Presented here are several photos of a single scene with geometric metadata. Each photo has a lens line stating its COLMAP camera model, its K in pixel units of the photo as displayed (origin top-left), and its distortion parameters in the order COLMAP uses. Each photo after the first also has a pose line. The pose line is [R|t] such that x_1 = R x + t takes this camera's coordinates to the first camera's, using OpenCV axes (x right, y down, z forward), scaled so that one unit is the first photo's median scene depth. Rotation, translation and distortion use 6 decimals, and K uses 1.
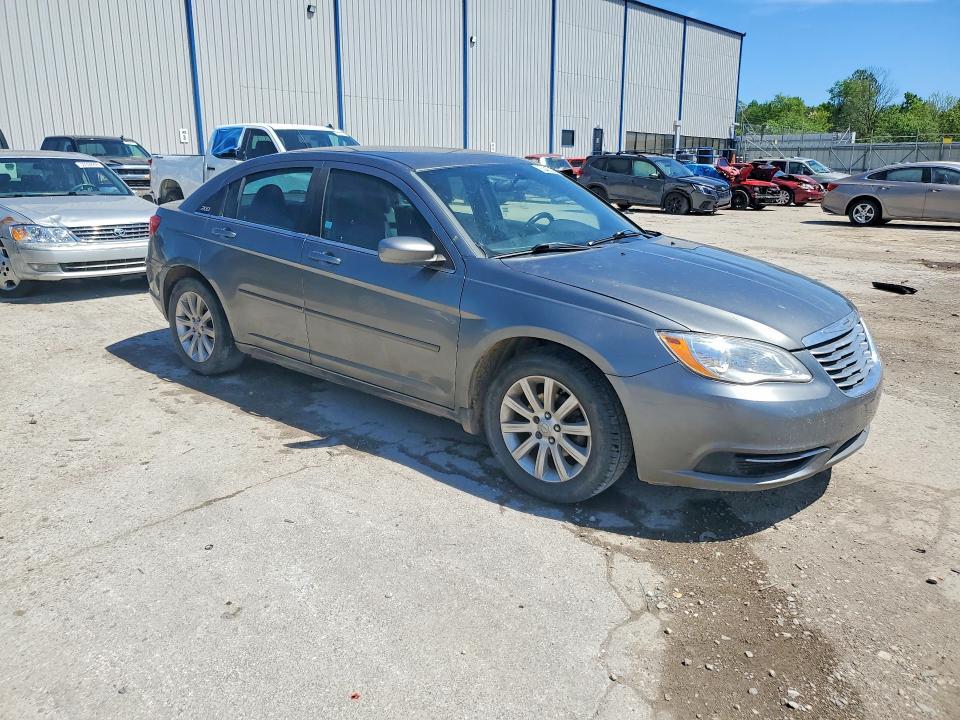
lens RADIAL K [[749.6, 0, 480.0], [0, 749.6, 360.0], [0, 0, 1]] dist [0.006908, 0.006677]
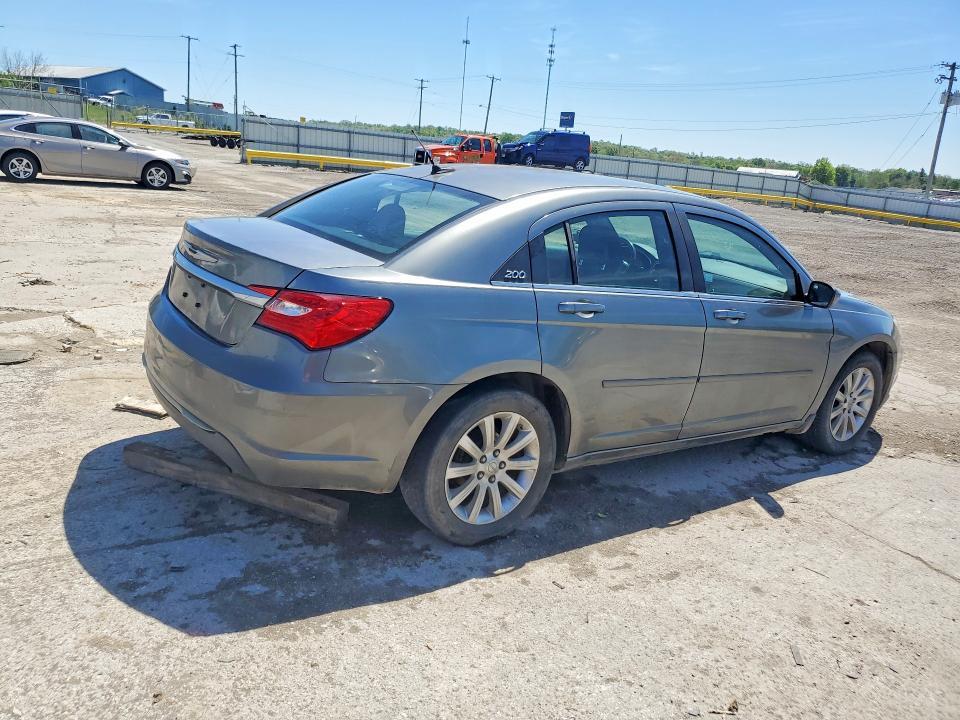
lens RADIAL K [[761.5, 0, 440.5], [0, 761.5, 362.9], [0, 0, 1]] dist [-0.031634, 0.004912]
pose [[0.253658, -0.228165, 0.939999, -1.188926], [0.139829, 0.970224, 0.197769, -0.309833], [-0.957134, 0.081273, 0.278009, 1.129801]]
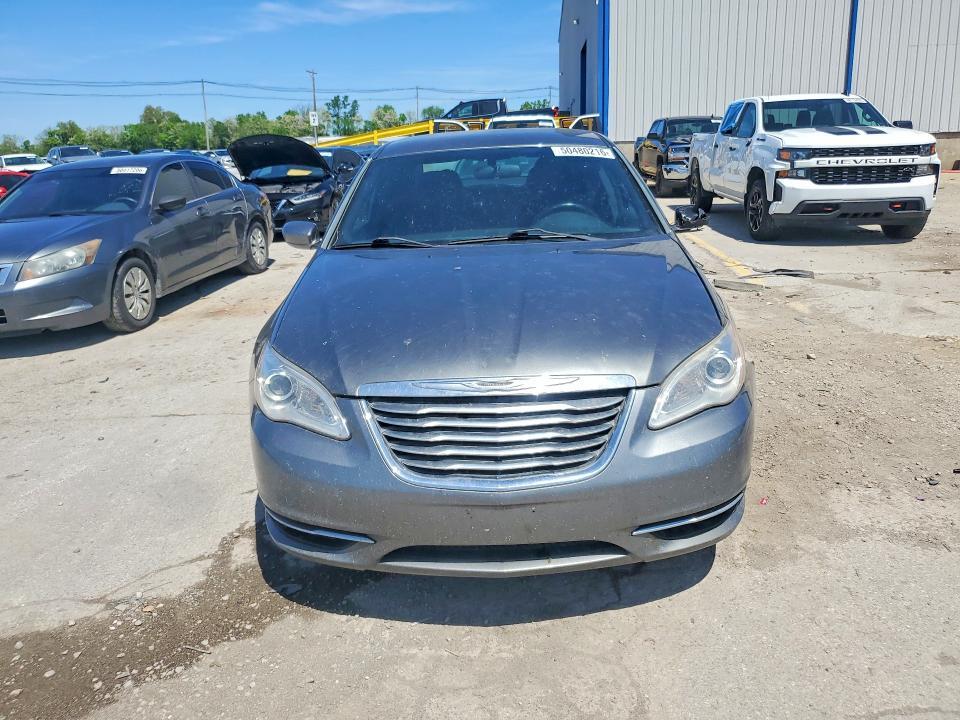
lens RADIAL K [[749.6, 0, 480.0], [0, 749.6, 360.0], [0, 0, 1]] dist [0.006908, 0.006677]
pose [[0.631616, 0.191486, -0.751262, 0.820748], [-0.166311, 0.979925, 0.109945, -0.122240], [0.757233, 0.055500, 0.650782, 0.463073]]
